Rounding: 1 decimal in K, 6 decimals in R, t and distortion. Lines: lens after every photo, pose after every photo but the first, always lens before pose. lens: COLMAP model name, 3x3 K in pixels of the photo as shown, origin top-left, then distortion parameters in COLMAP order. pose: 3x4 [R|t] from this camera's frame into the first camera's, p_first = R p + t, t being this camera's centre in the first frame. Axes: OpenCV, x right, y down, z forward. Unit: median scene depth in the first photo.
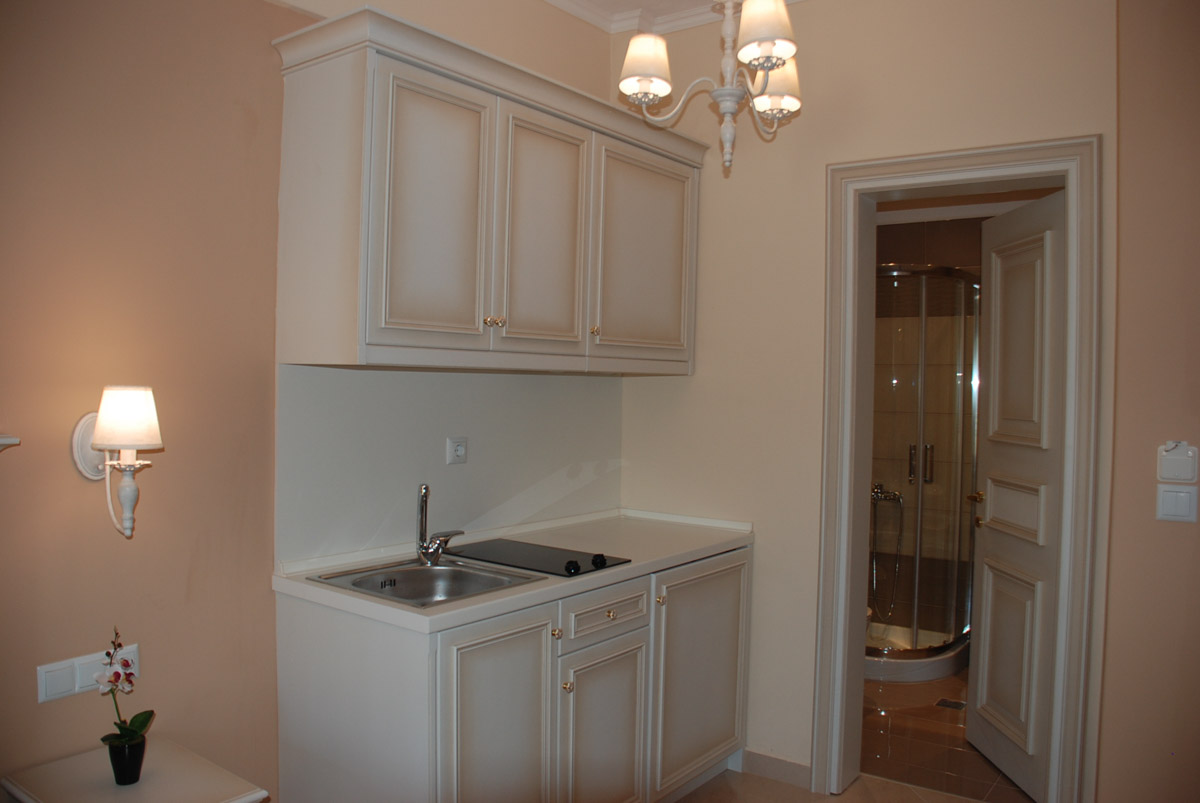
lens RADIAL K [[921.6, 0, 607.0], [0, 921.6, 384.2], [0, 0, 1]] dist [-0.179944, 0.137734]
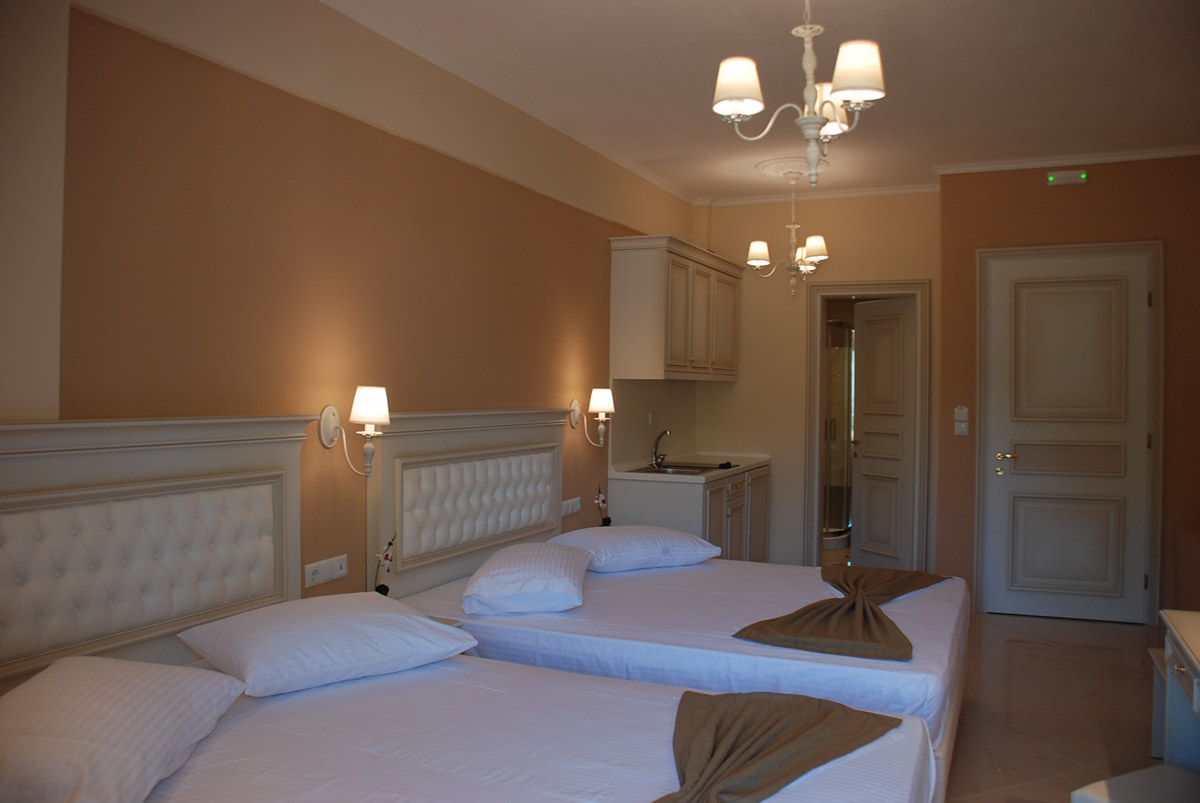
lens RADIAL K [[921.6, 0, 607.0], [0, 921.6, 384.2], [0, 0, 1]] dist [-0.179944, 0.137734]
pose [[0.978744, 0.006165, 0.204993, -0.675944], [-0.006909, 0.999972, 0.002913, -0.011878], [-0.204969, -0.004268, 0.978759, -1.023379]]
